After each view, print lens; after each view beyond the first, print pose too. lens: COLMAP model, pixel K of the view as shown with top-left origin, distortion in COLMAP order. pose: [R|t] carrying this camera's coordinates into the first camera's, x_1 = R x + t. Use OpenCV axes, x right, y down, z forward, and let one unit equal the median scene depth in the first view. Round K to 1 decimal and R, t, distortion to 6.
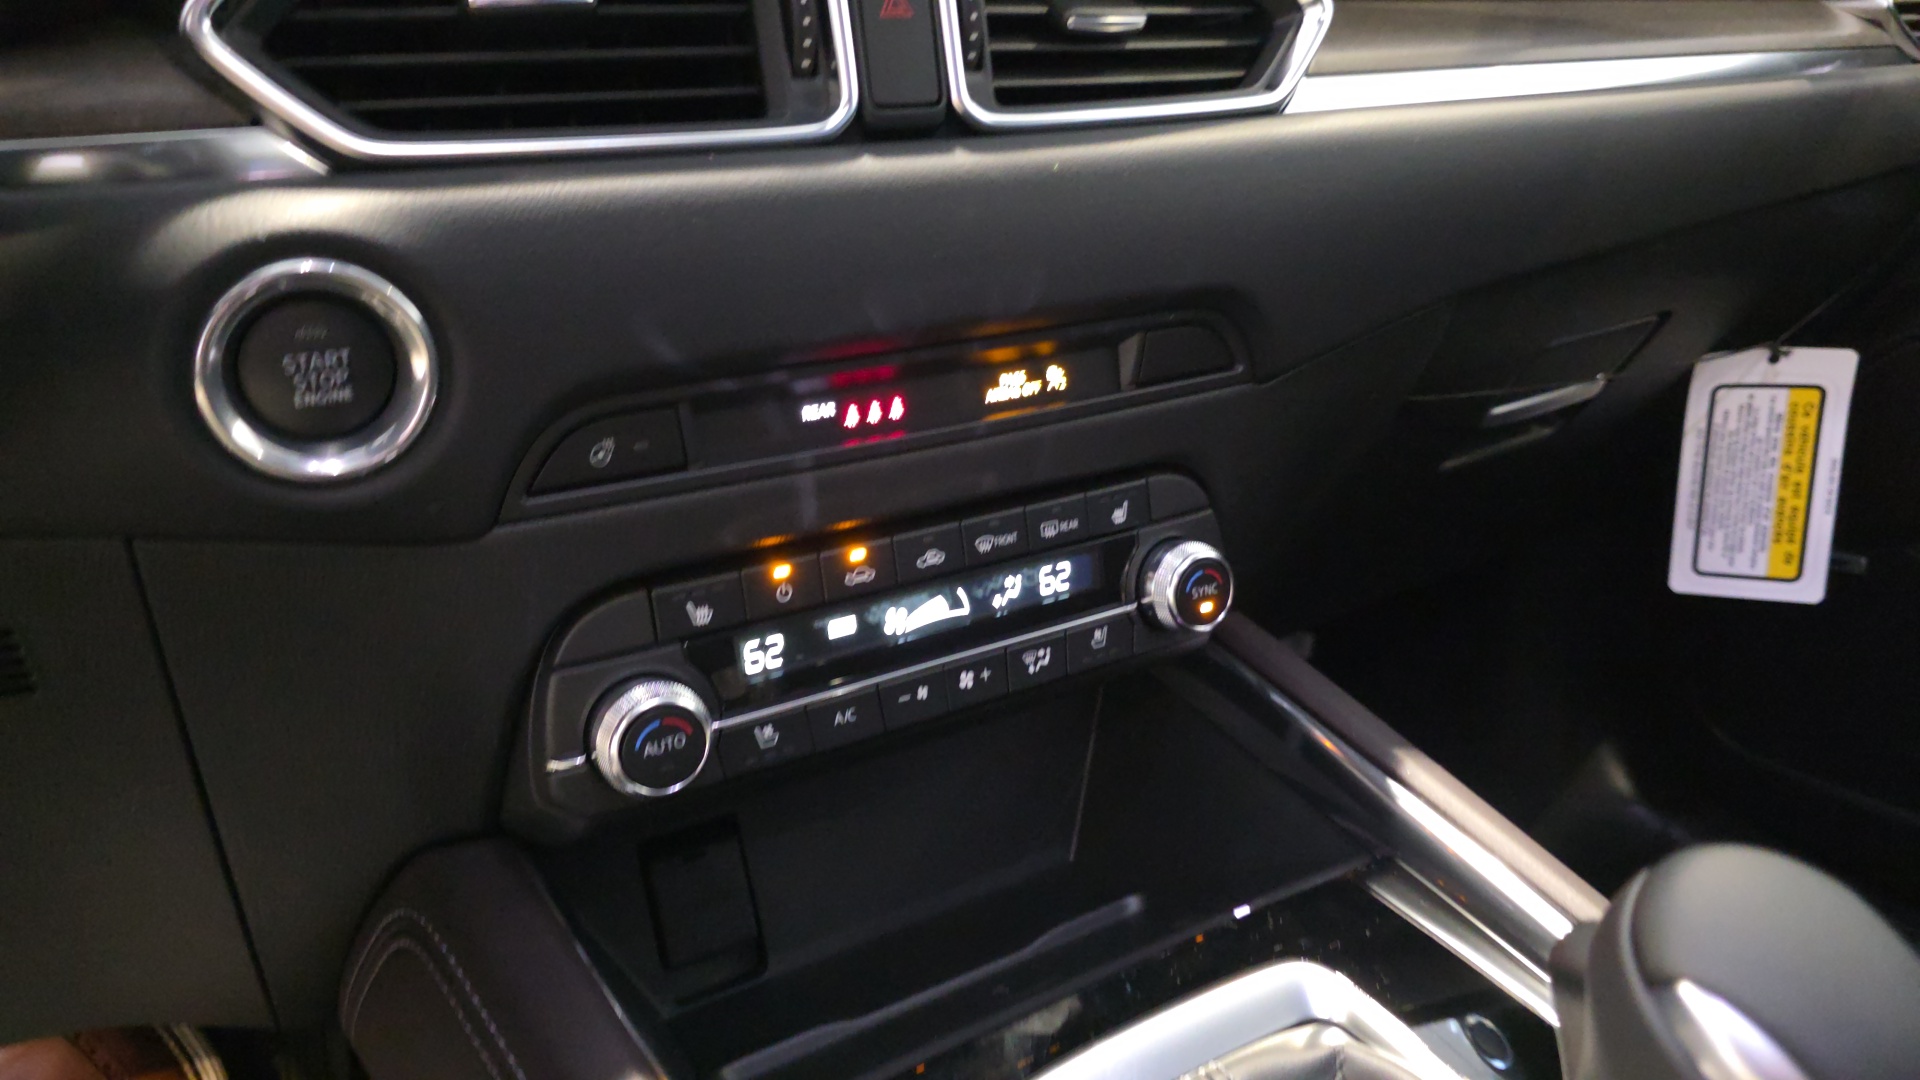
lens RADIAL K [[1270.8, 0, 991.4], [0, 1270.8, 535.1], [0, 0, 1]] dist [0.055186, -0.055883]
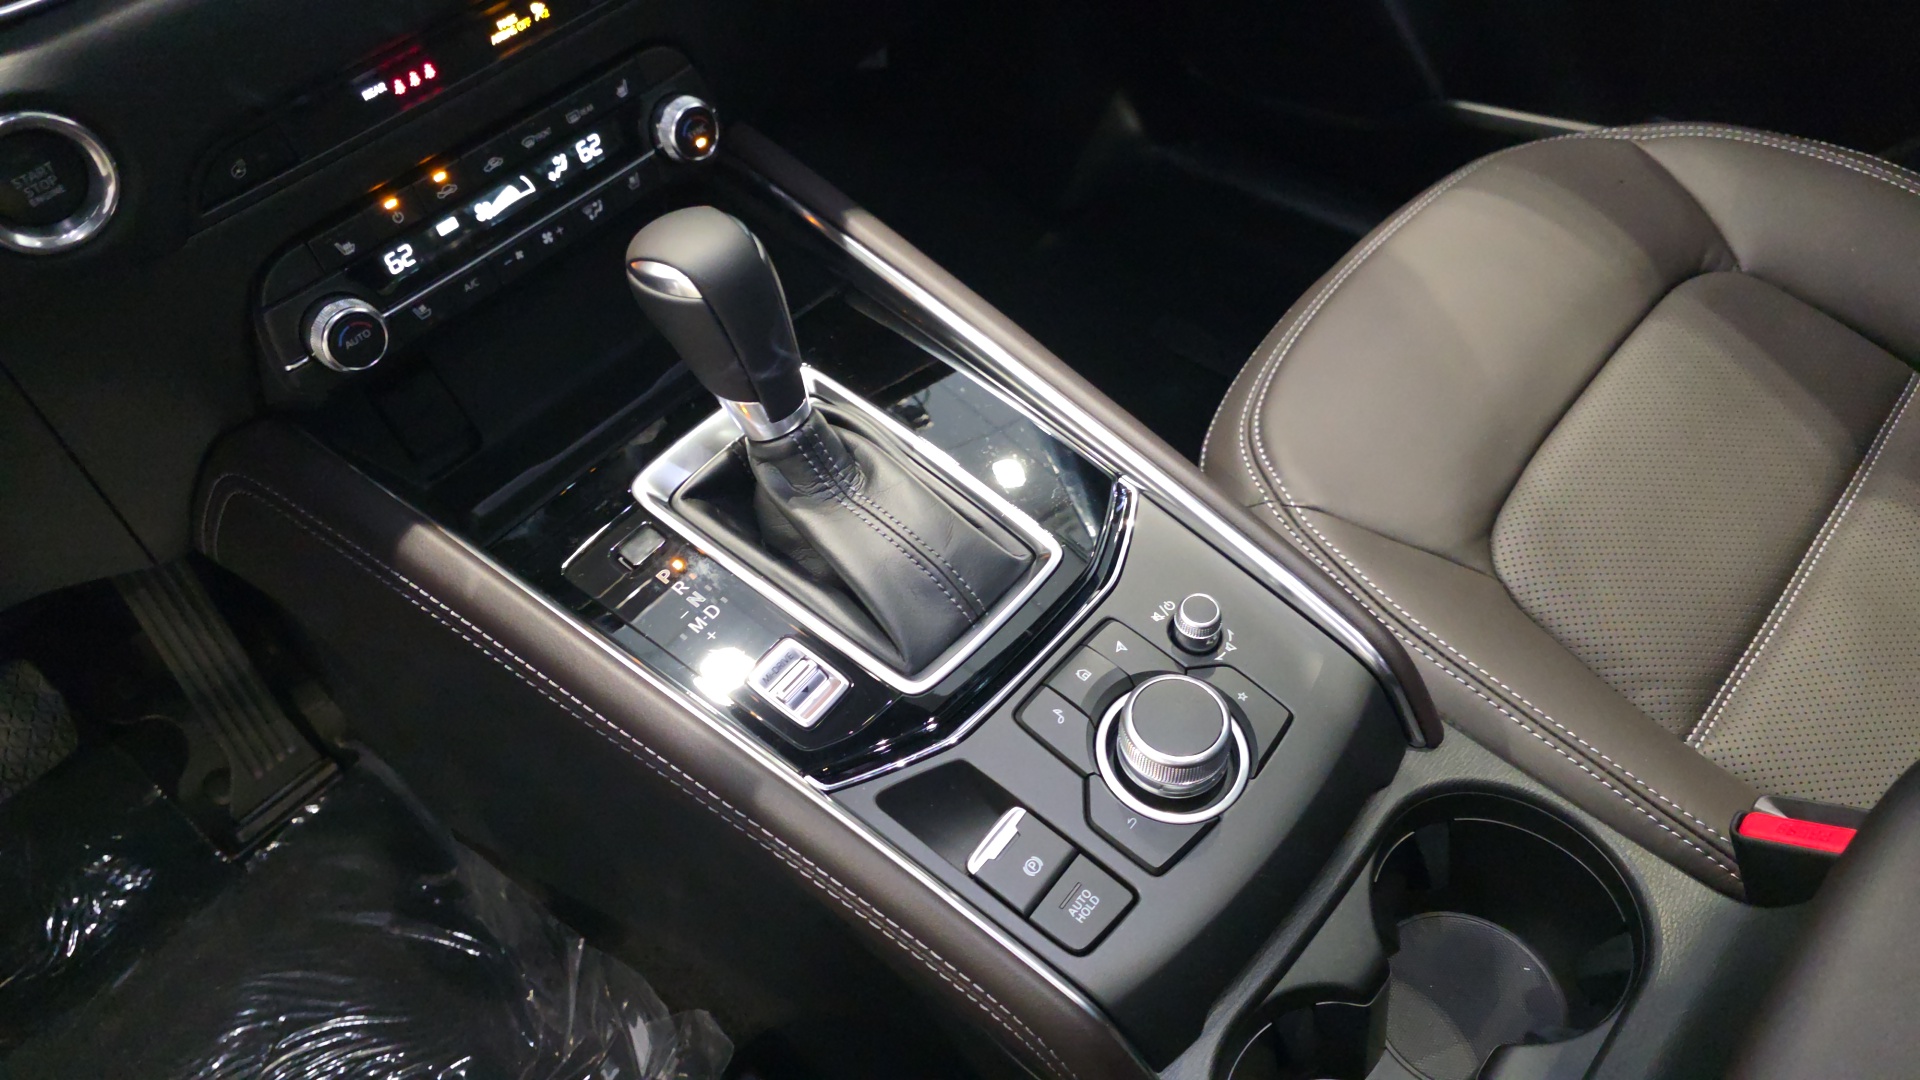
lens RADIAL K [[1353.6, 0, 957.4], [0, 1353.6, 501.5], [0, 0, 1]] dist [0.056720, -0.001174]
pose [[0.958772, -0.260012, 0.114672, 0.175580], [0.184429, 0.876328, 0.445012, -0.233566], [-0.216199, -0.405516, 0.888153, -0.627354]]
